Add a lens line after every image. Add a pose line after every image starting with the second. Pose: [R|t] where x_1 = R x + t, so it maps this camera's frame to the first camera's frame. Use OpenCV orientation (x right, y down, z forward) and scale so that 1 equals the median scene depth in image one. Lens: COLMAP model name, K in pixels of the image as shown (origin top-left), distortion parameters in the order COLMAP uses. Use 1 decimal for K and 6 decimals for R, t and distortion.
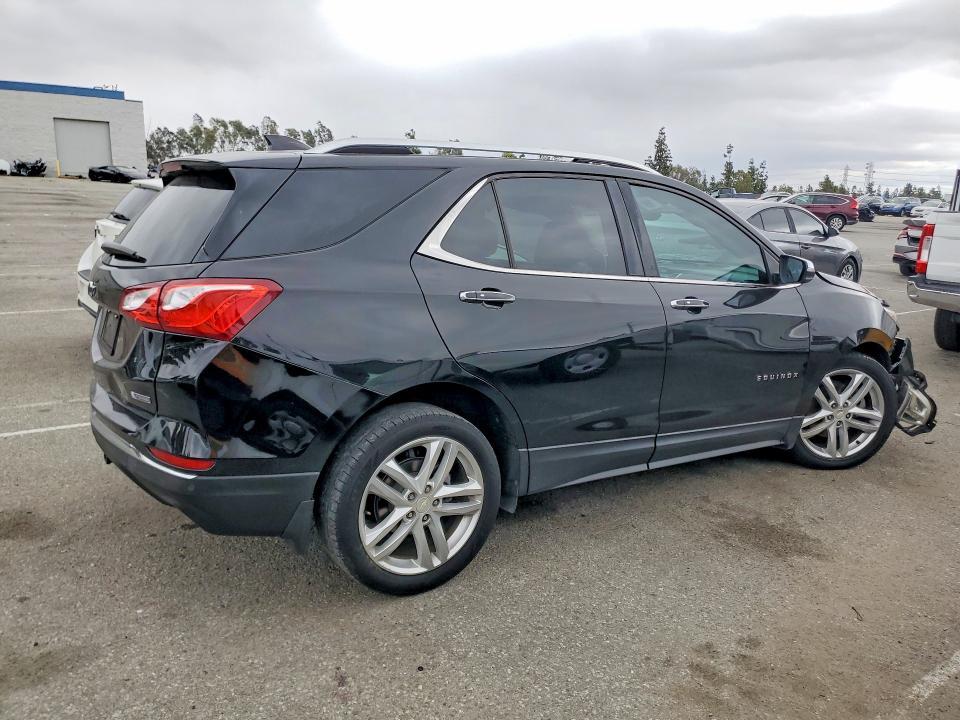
lens RADIAL K [[702.2, 0, 483.8], [0, 702.2, 357.2], [0, 0, 1]] dist [-0.000209, 0.005270]
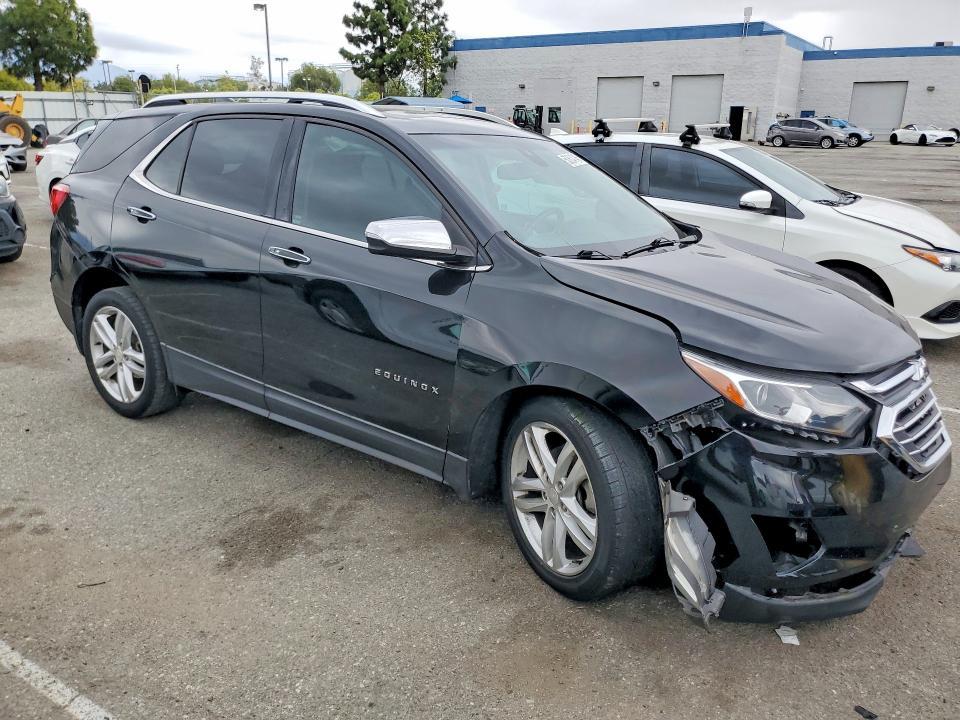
lens RADIAL K [[702.2, 0, 483.8], [0, 702.2, 357.2], [0, 0, 1]] dist [-0.000209, 0.005270]
pose [[0.426300, 0.250545, -0.869193, 1.270737], [-0.212161, 0.961768, 0.173175, -0.165244], [0.879350, 0.110585, 0.463158, 0.851713]]
